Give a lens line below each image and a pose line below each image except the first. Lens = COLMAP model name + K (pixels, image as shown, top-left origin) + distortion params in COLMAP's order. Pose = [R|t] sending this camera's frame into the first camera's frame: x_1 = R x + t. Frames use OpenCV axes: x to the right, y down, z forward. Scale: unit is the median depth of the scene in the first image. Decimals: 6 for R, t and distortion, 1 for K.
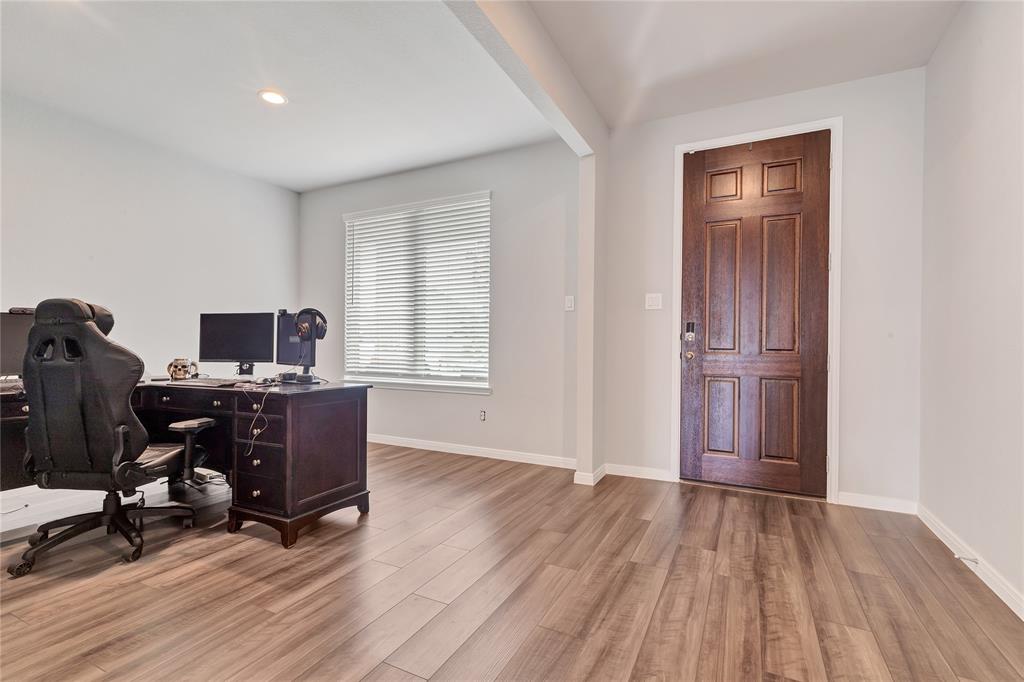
lens RADIAL K [[462.5, 0, 516.8], [0, 462.5, 345.5], [0, 0, 1]] dist [0.001799, 0.000315]
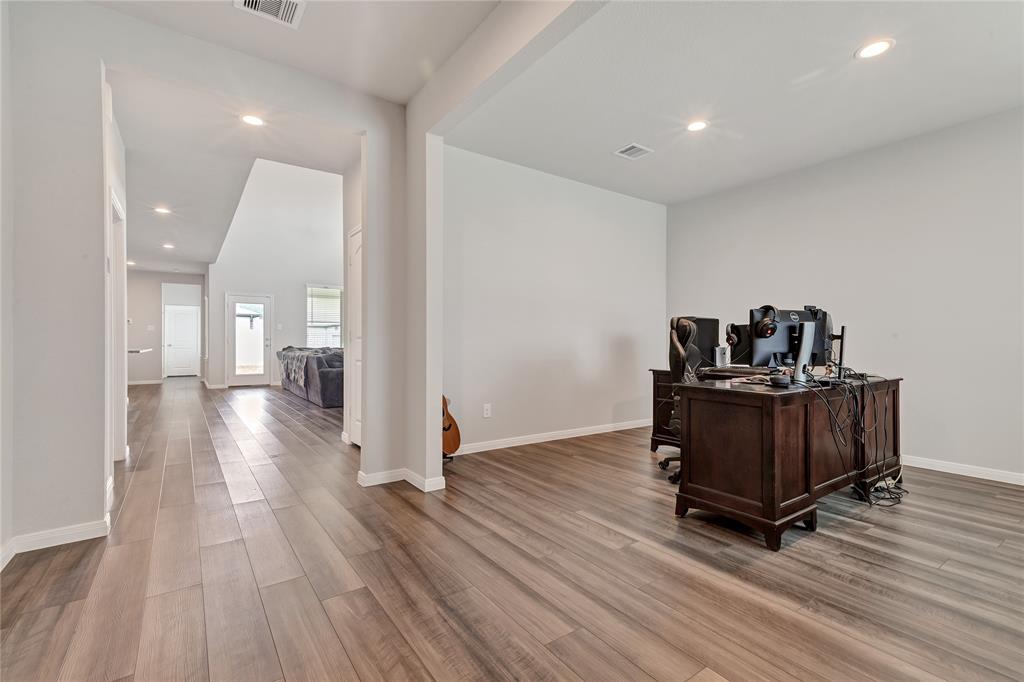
lens RADIAL K [[462.5, 0, 516.8], [0, 462.5, 345.5], [0, 0, 1]] dist [0.001799, 0.000315]
pose [[-0.466341, -0.005474, -0.884588, 0.963152], [-0.010865, 0.999941, -0.000459, 0.014150], [0.884538, 0.009397, -0.466373, 1.554374]]
